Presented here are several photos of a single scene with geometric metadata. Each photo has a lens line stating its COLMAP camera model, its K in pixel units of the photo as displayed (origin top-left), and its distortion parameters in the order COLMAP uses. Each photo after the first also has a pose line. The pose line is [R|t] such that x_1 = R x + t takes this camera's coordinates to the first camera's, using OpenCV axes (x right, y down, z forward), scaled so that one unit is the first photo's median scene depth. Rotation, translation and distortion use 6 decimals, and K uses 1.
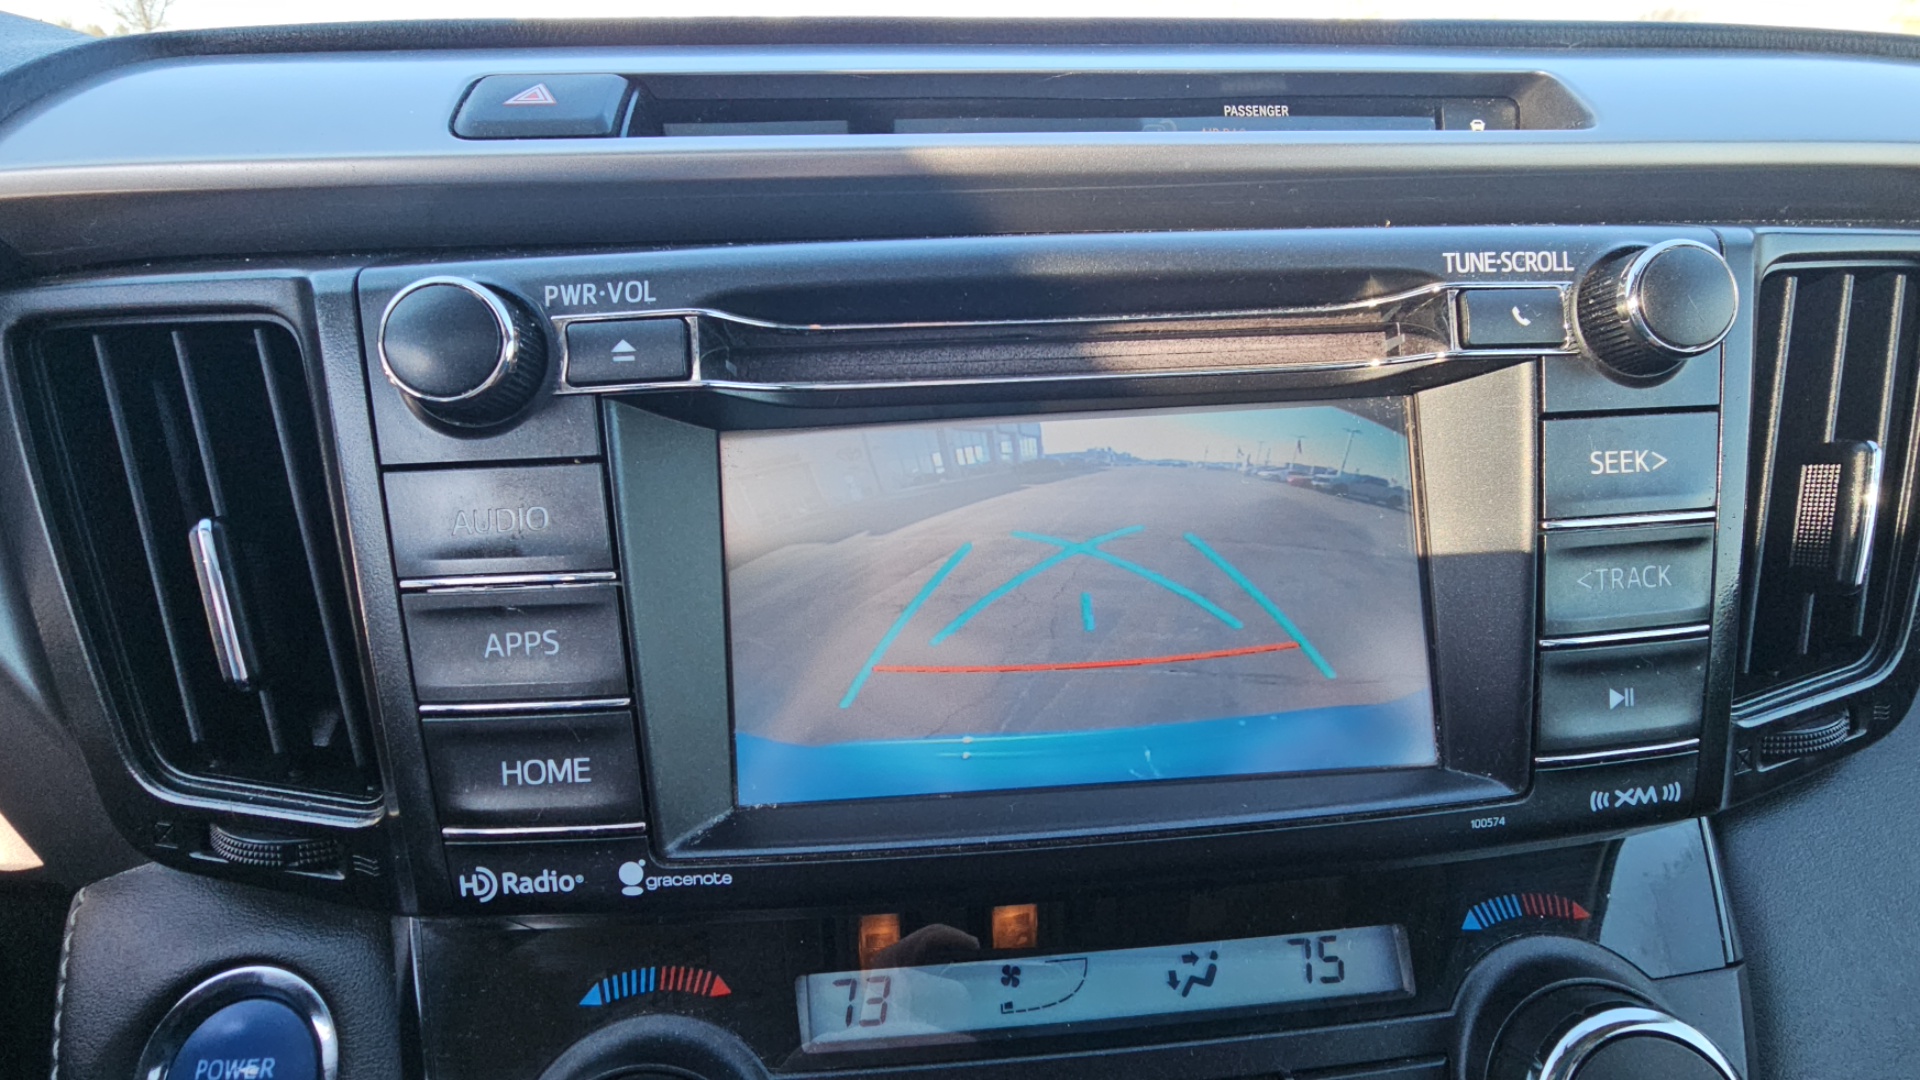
lens RADIAL K [[863.5, 0, 980.6], [0, 863.5, 535.9], [0, 0, 1]] dist [0.008492, -0.007086]
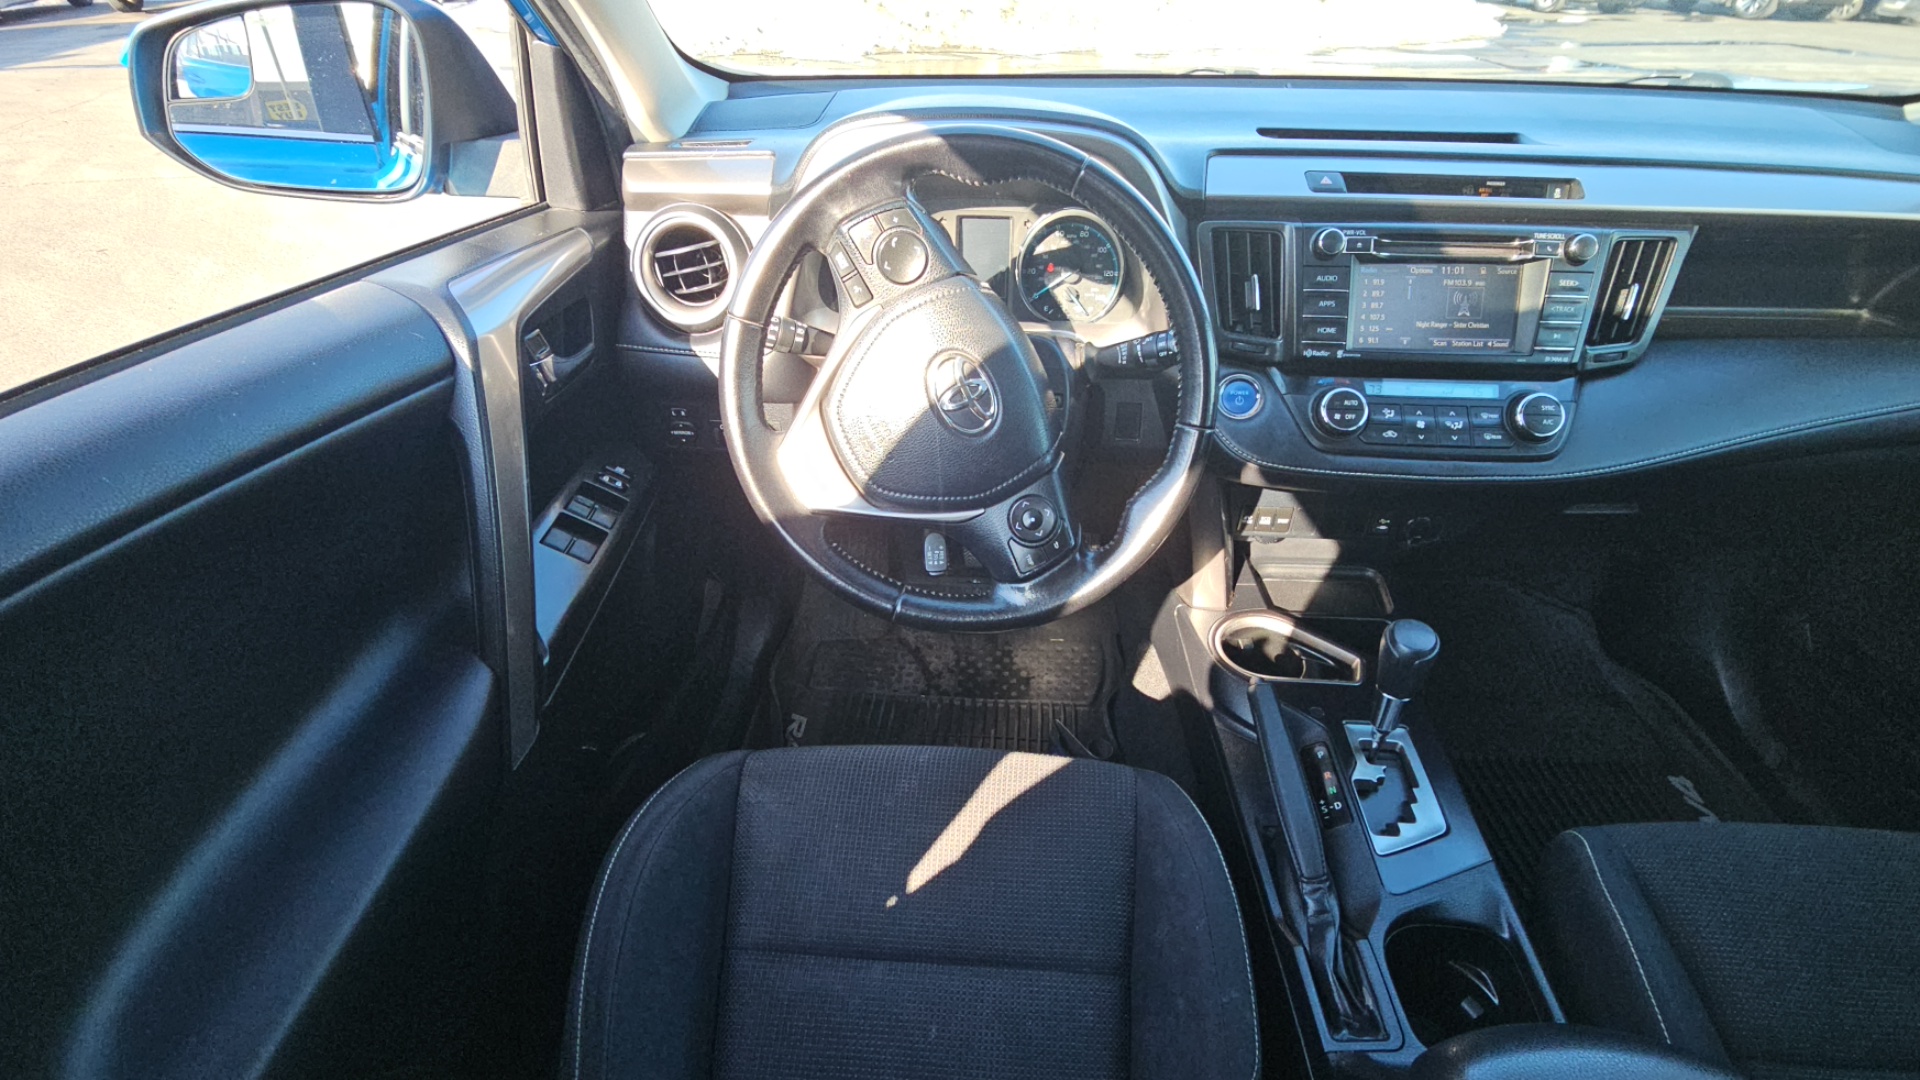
lens RADIAL K [[863.5, 0, 973.8], [0, 863.5, 545.1], [0, 0, 1]] dist [0.008492, -0.007086]
pose [[0.990359, 0.100528, -0.095301, -1.782158], [-0.082031, 0.980001, 0.181299, 0.695349], [0.111620, -0.171734, 0.978799, -4.047435]]
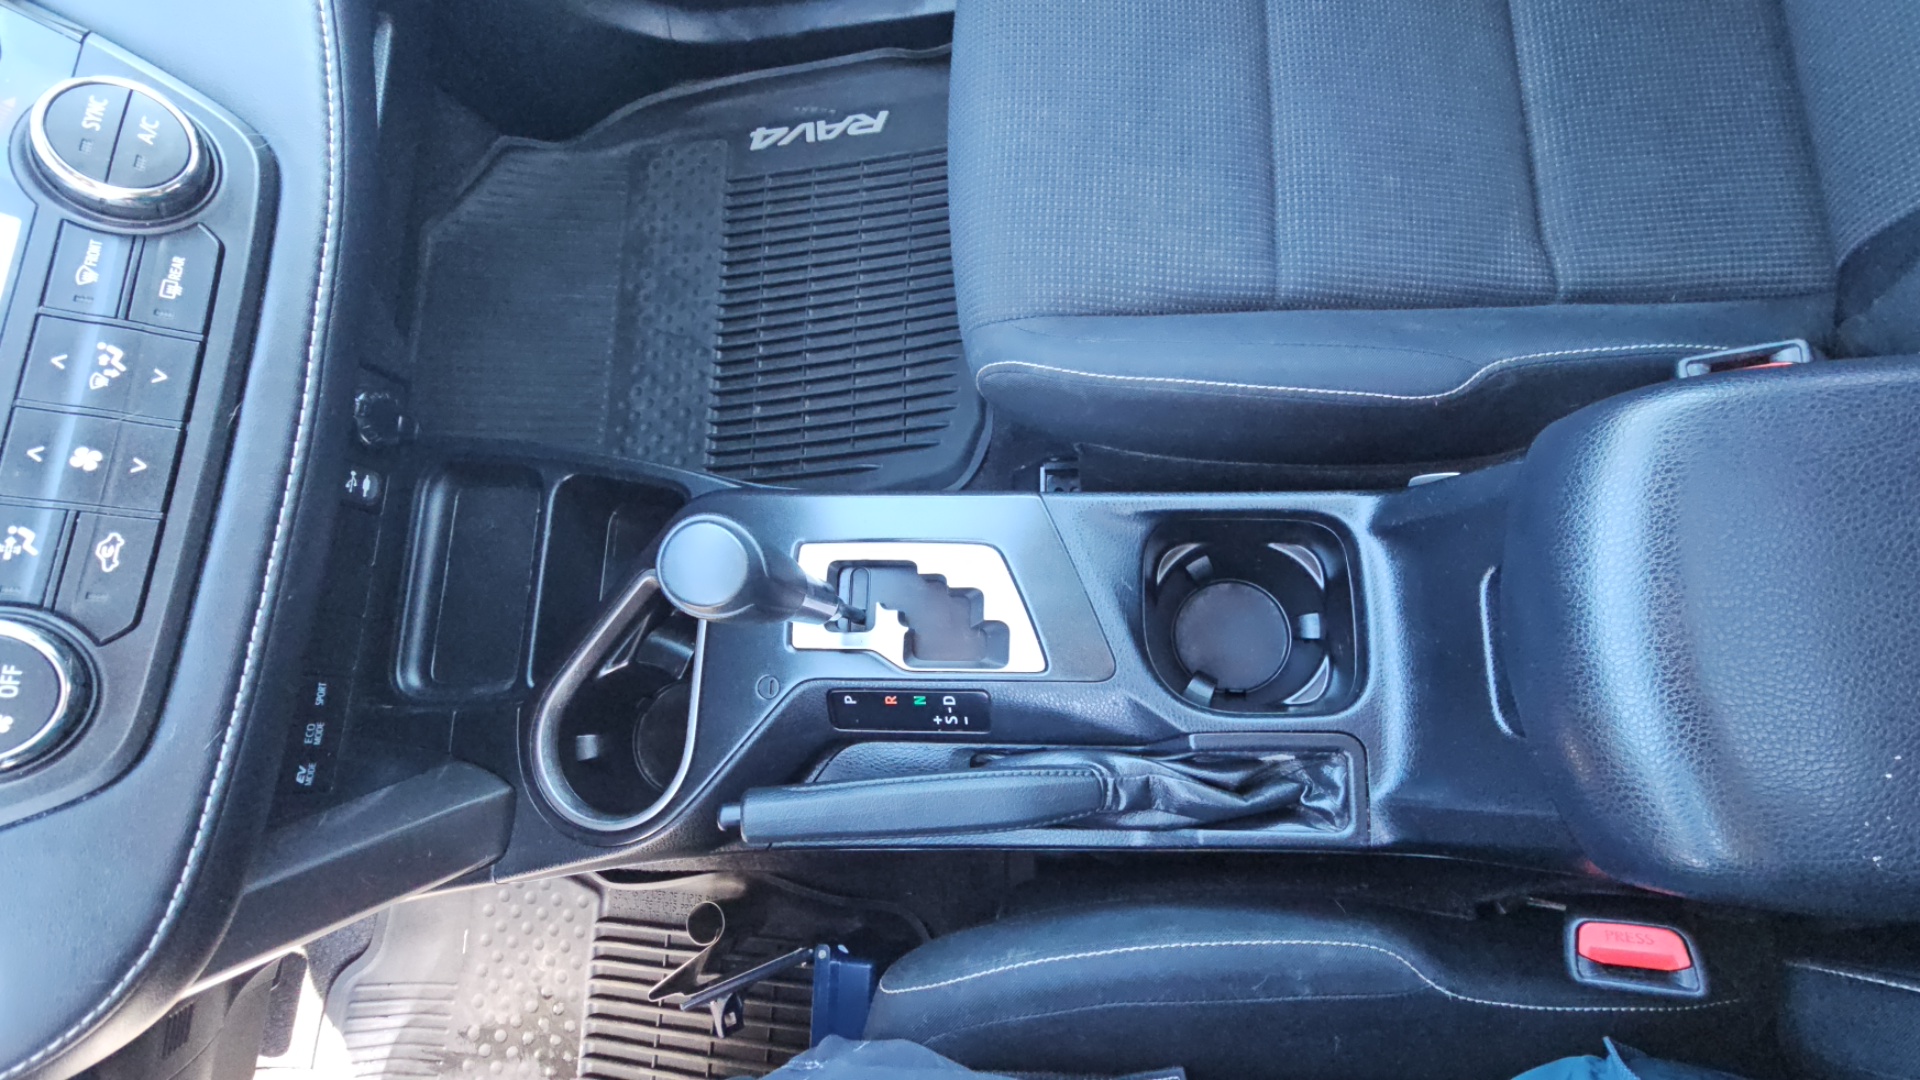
lens RADIAL K [[863.5, 0, 990.6], [0, 863.5, 546.0], [0, 0, 1]] dist [0.008492, -0.007086]
pose [[0.102940, -0.971128, 0.215204, -0.236313], [0.596954, 0.233375, 0.767582, 0.522550], [-0.795644, 0.049452, 0.603743, -1.345292]]
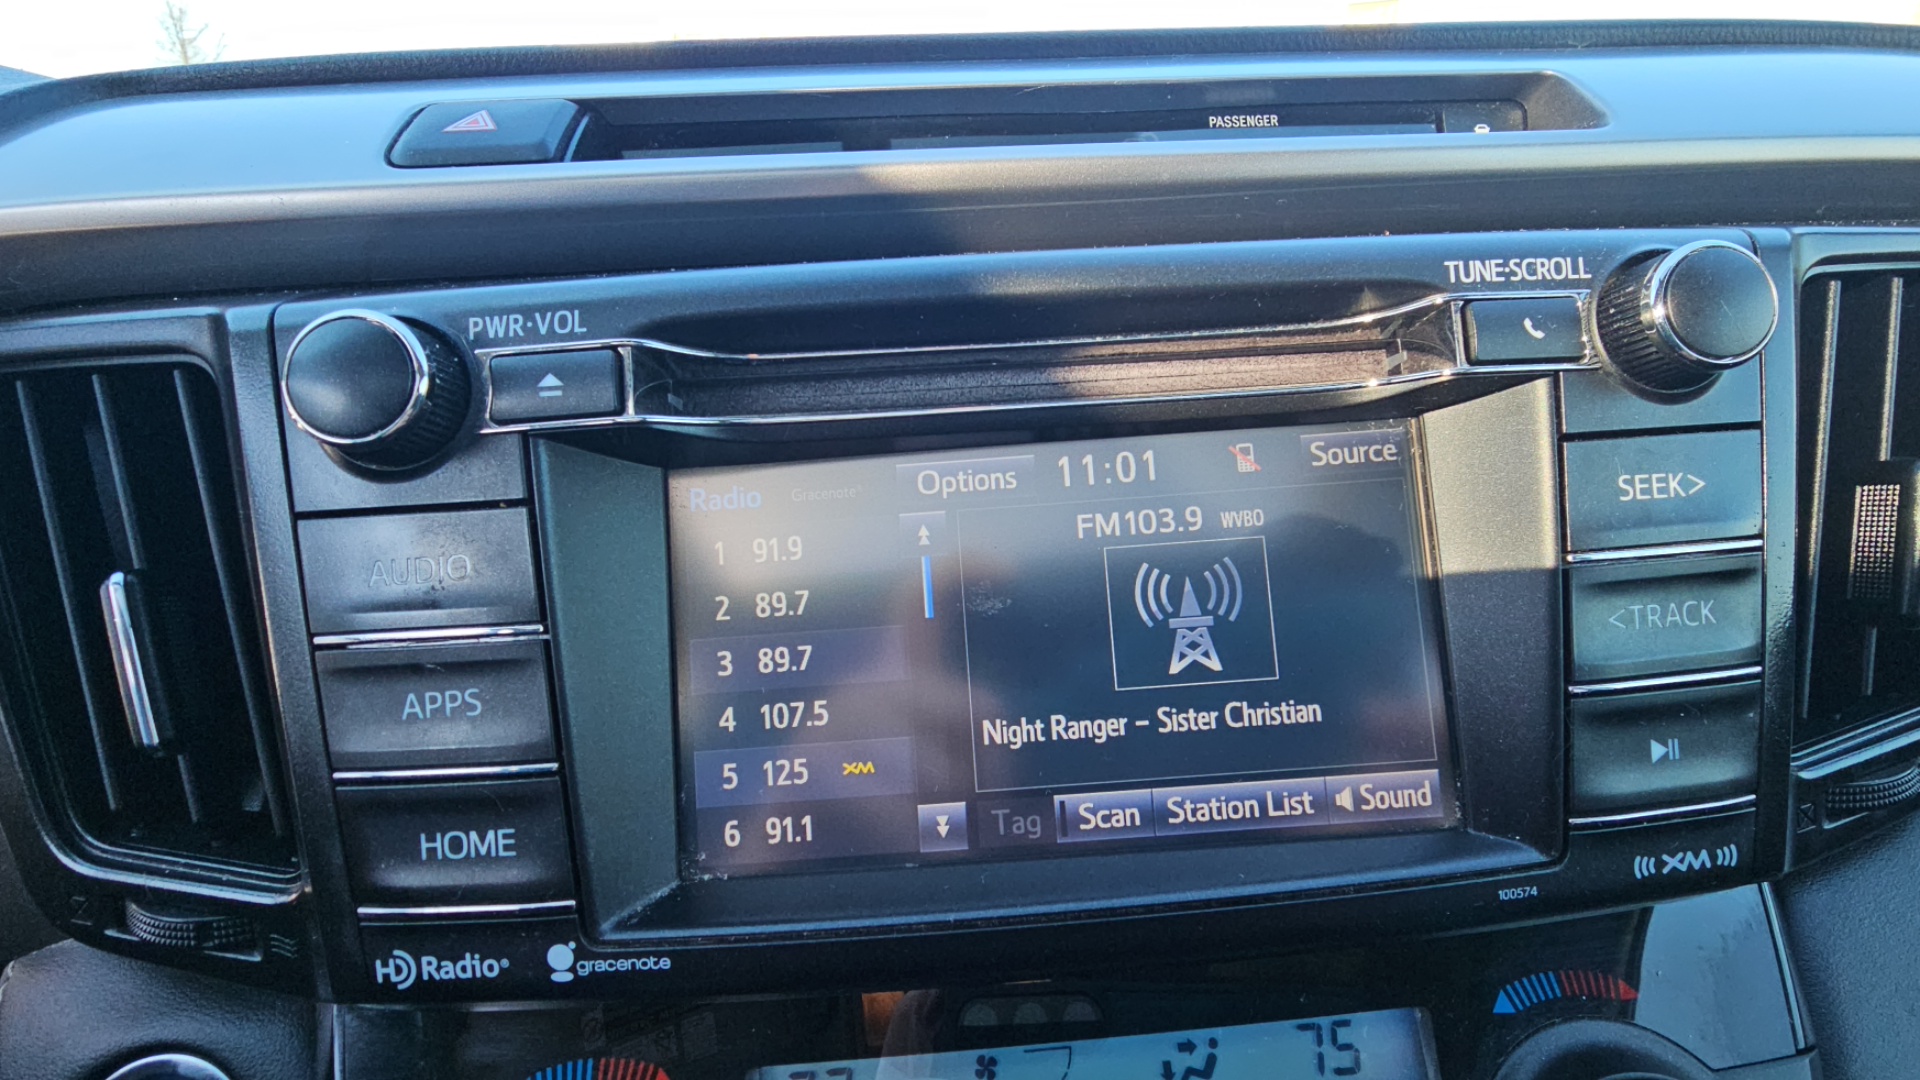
lens RADIAL K [[863.5, 0, 979.5], [0, 863.5, 533.5], [0, 0, 1]] dist [0.008492, -0.007086]
pose [[0.999560, -0.015079, -0.025551, 0.060520], [0.014138, 0.999229, -0.036634, -0.013439], [0.026083, 0.036257, 0.999002, 0.082293]]
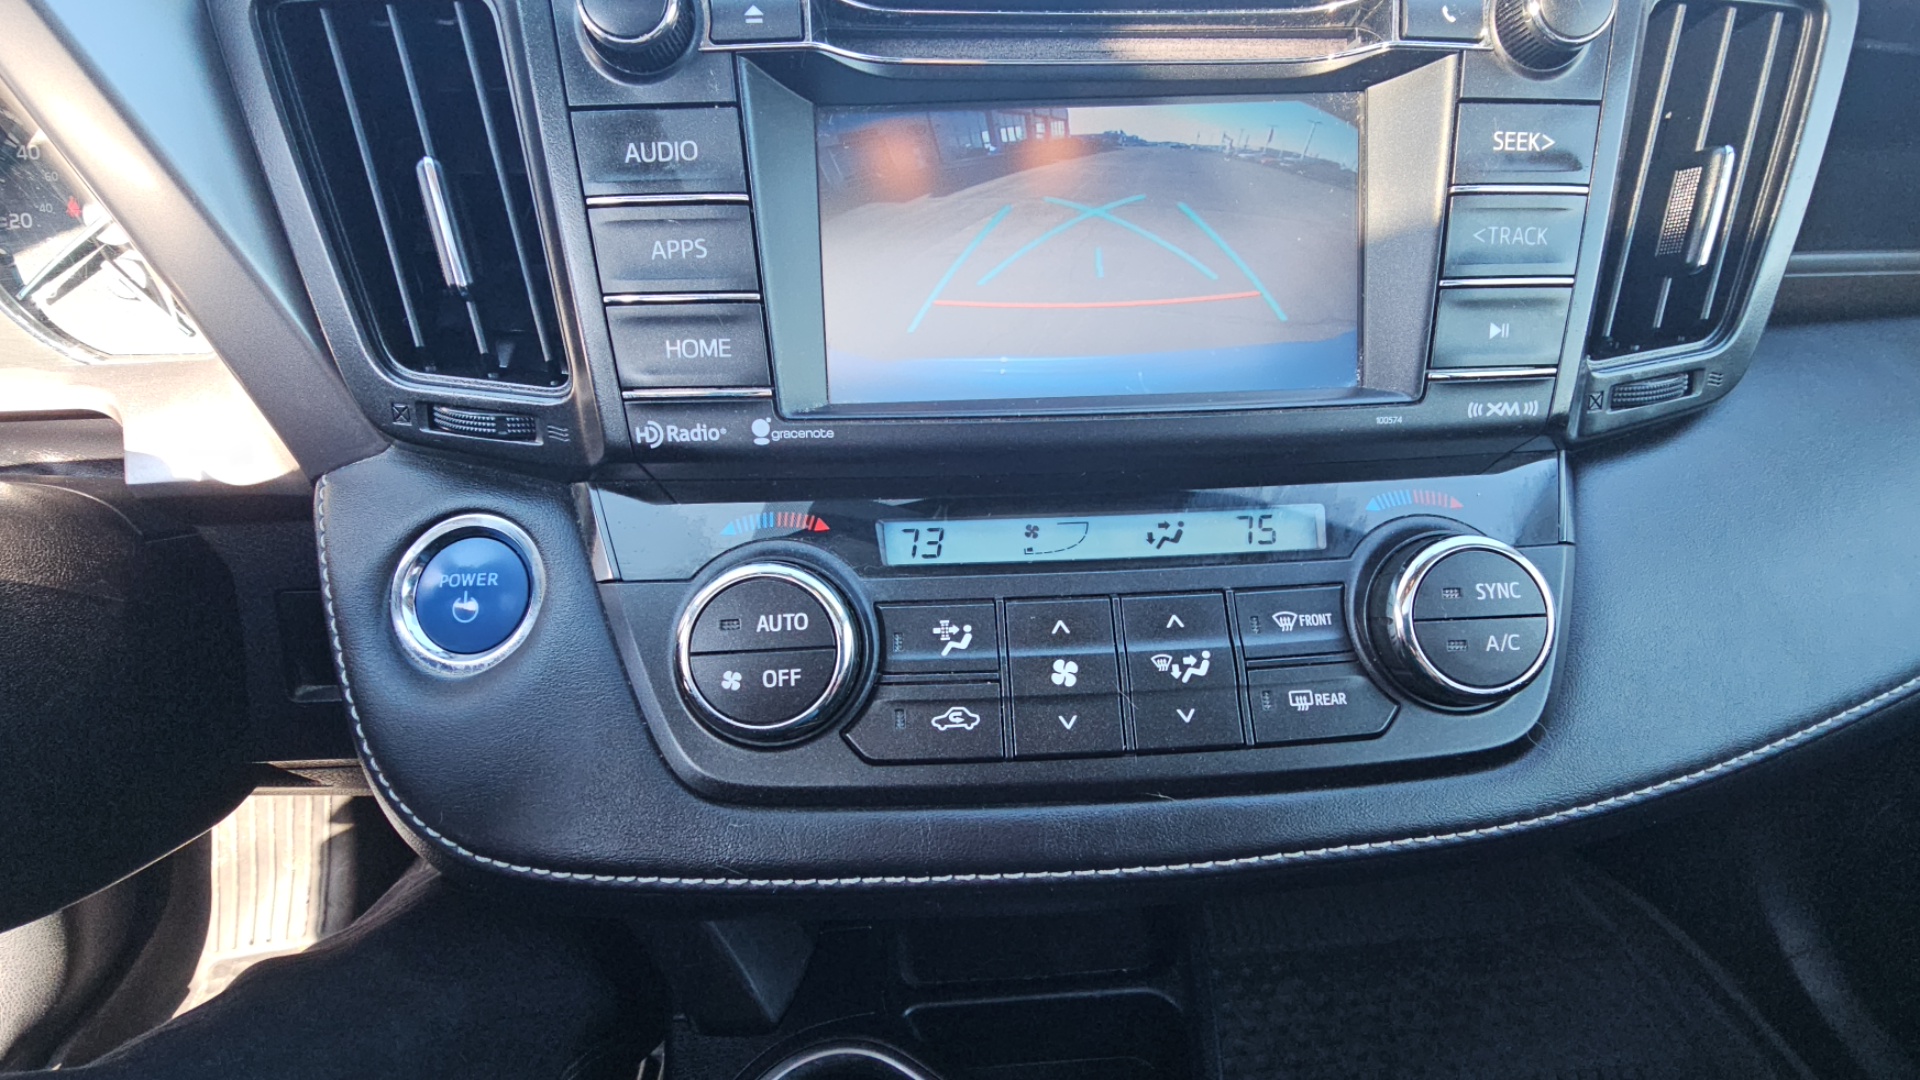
lens RADIAL K [[863.5, 0, 984.1], [0, 863.5, 539.3], [0, 0, 1]] dist [0.008492, -0.007086]
pose [[0.999711, 0.023974, 0.001826, -0.043163], [-0.023997, 0.990192, 0.137640, 0.341595], [0.001491, -0.137644, 0.990481, -0.359456]]
